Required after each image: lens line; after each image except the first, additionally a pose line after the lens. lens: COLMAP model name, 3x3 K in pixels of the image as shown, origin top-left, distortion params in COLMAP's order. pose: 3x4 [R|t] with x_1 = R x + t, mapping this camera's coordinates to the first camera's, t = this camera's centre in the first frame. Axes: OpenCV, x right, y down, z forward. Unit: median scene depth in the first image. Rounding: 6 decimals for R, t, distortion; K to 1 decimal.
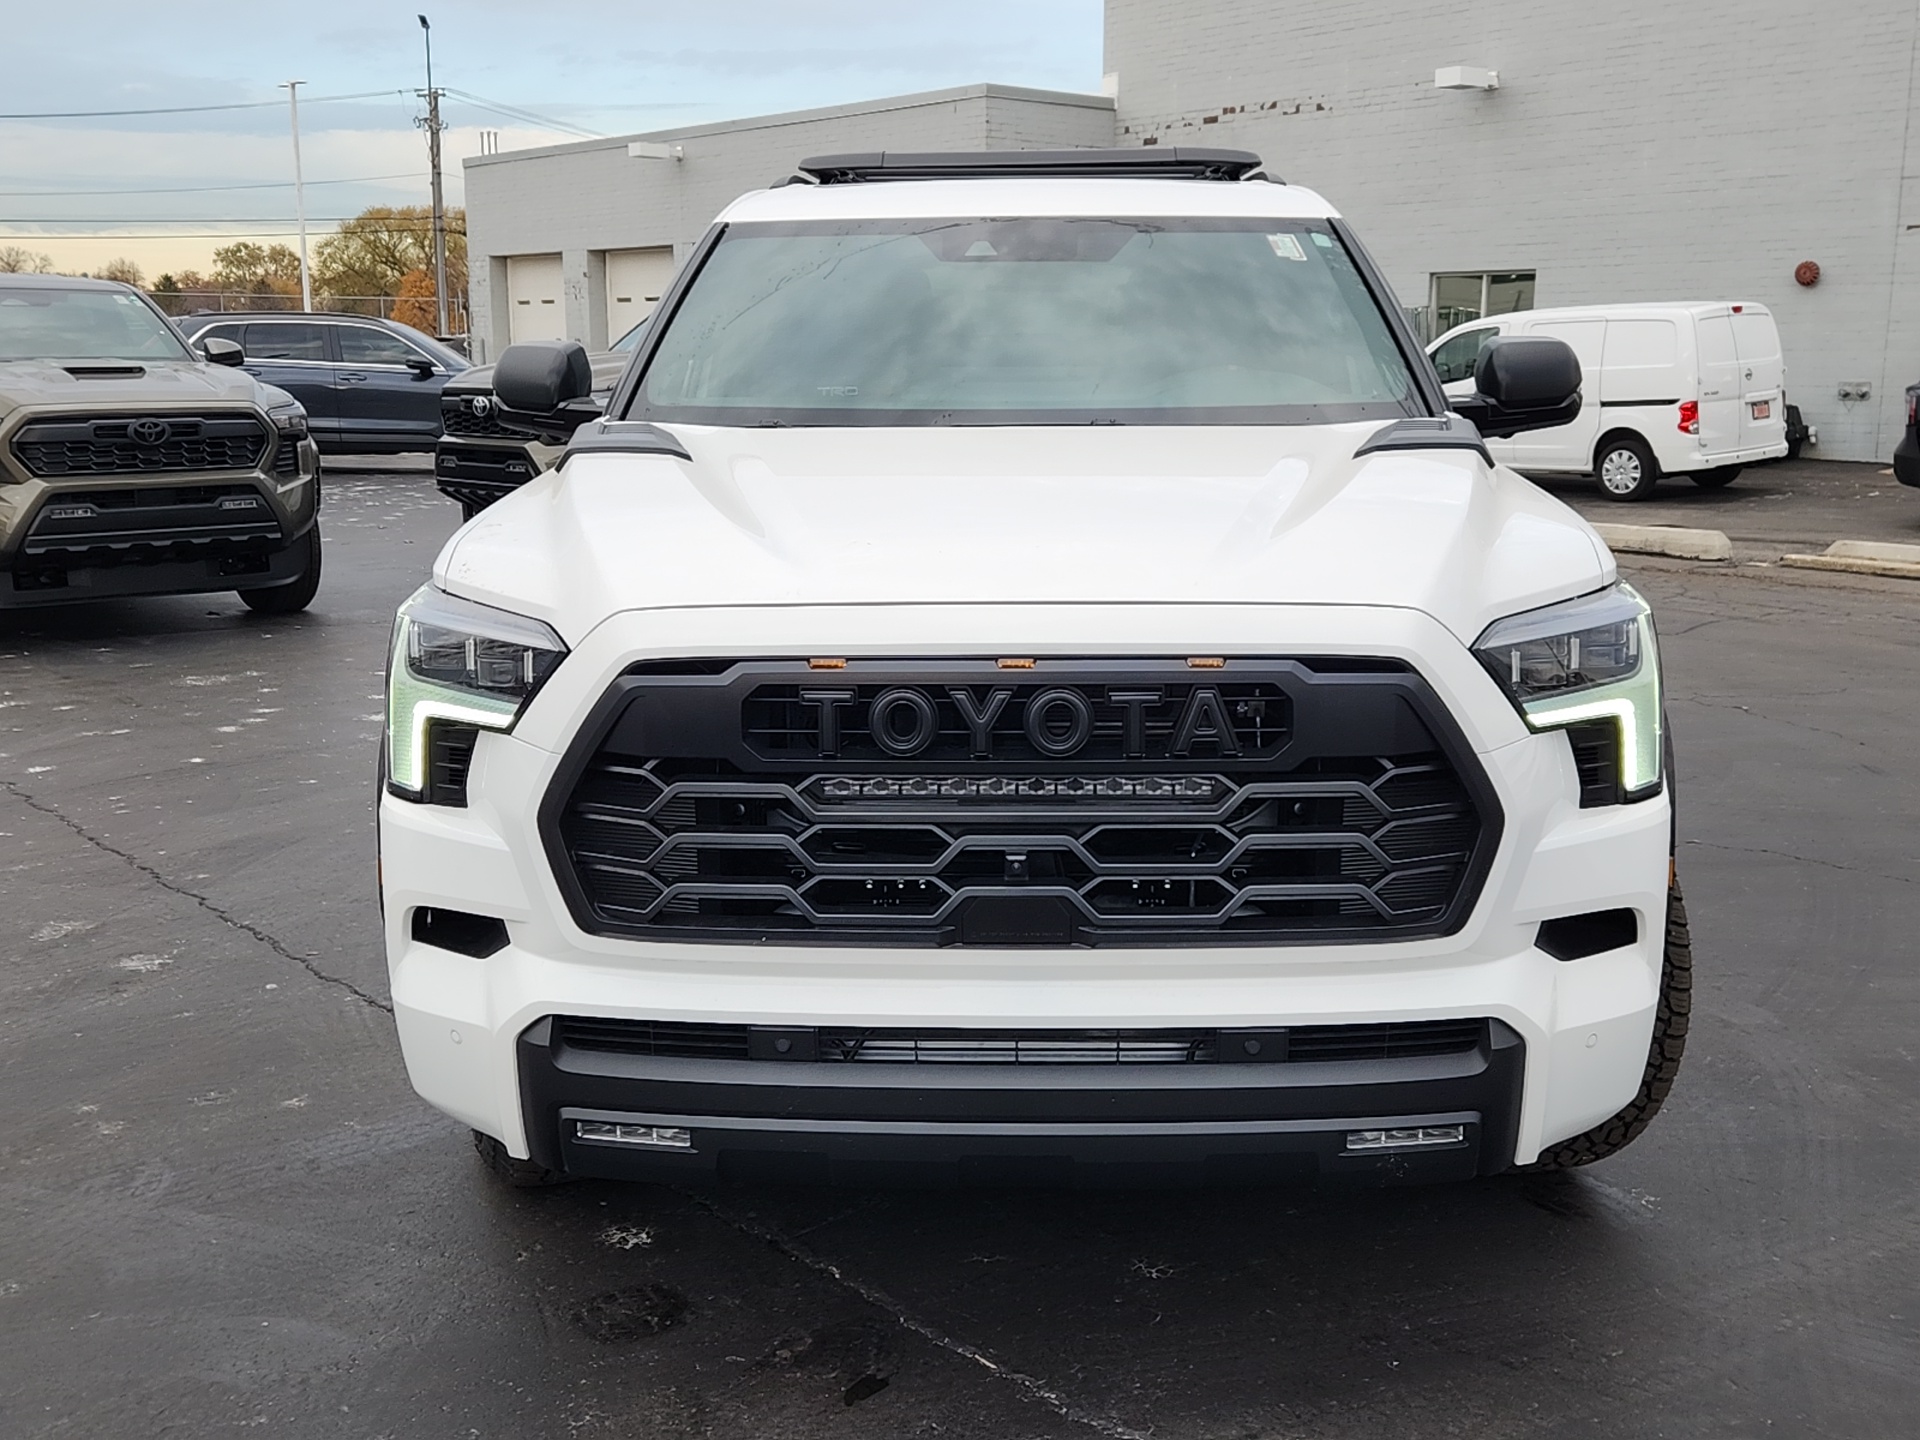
lens RADIAL K [[2011.1, 0, 960.0], [0, 2011.1, 720.0], [0, 0, 1]] dist [0.103706, -0.123125]
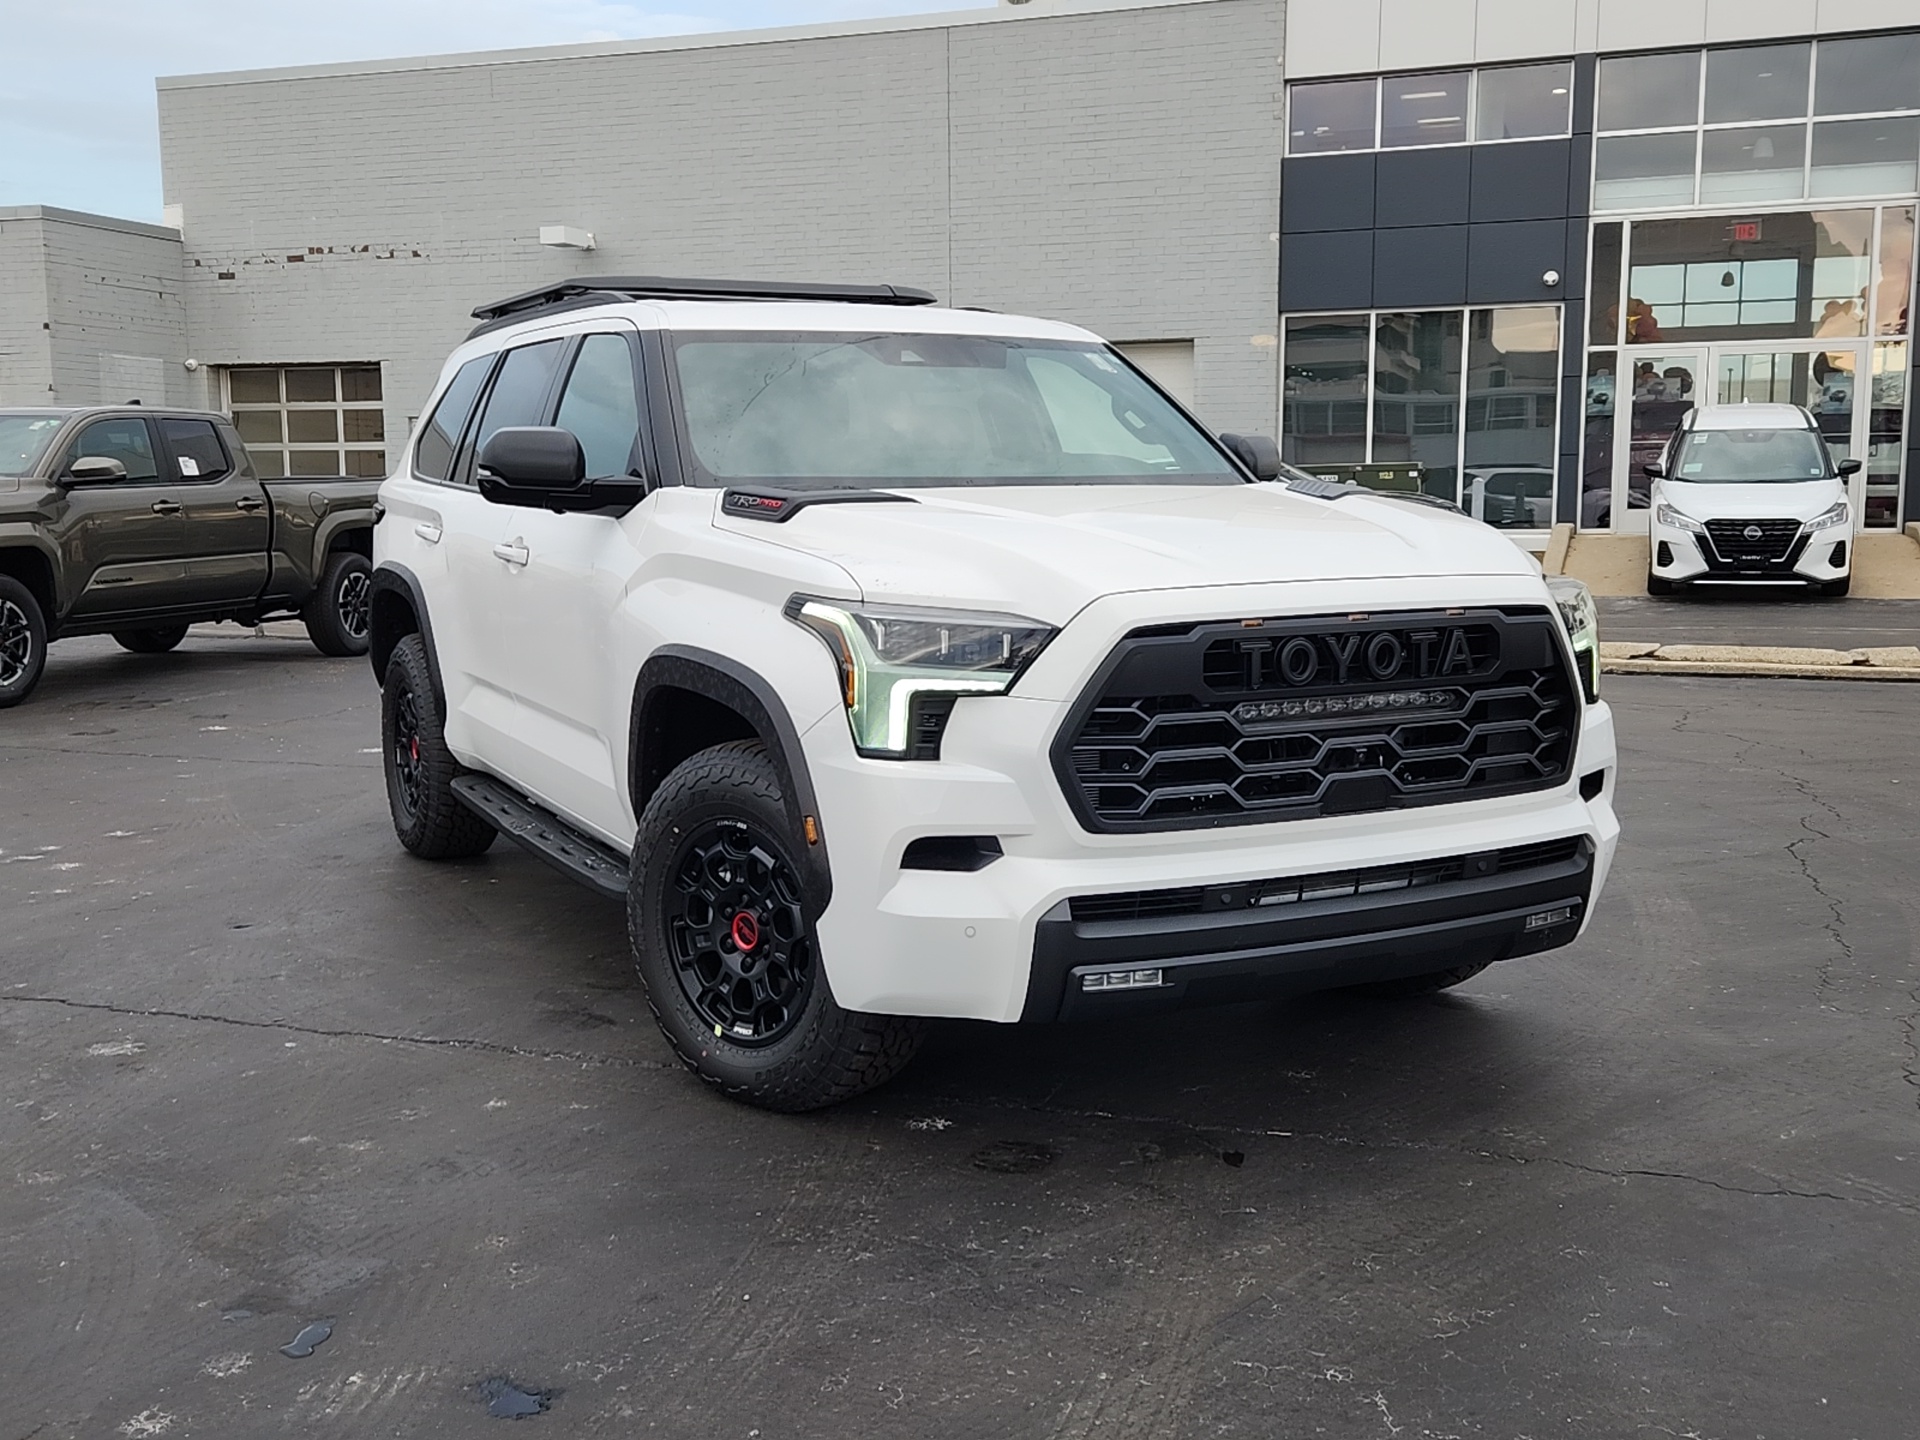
lens RADIAL K [[1962.2, 0, 1097.9], [0, 1962.2, 714.4], [0, 0, 1]] dist [0.058227, -0.036649]
pose [[0.861574, -0.062320, 0.503792, -0.832554], [0.097120, 0.994339, -0.043090, 0.082348], [-0.498255, 0.086054, 0.862750, -0.147003]]
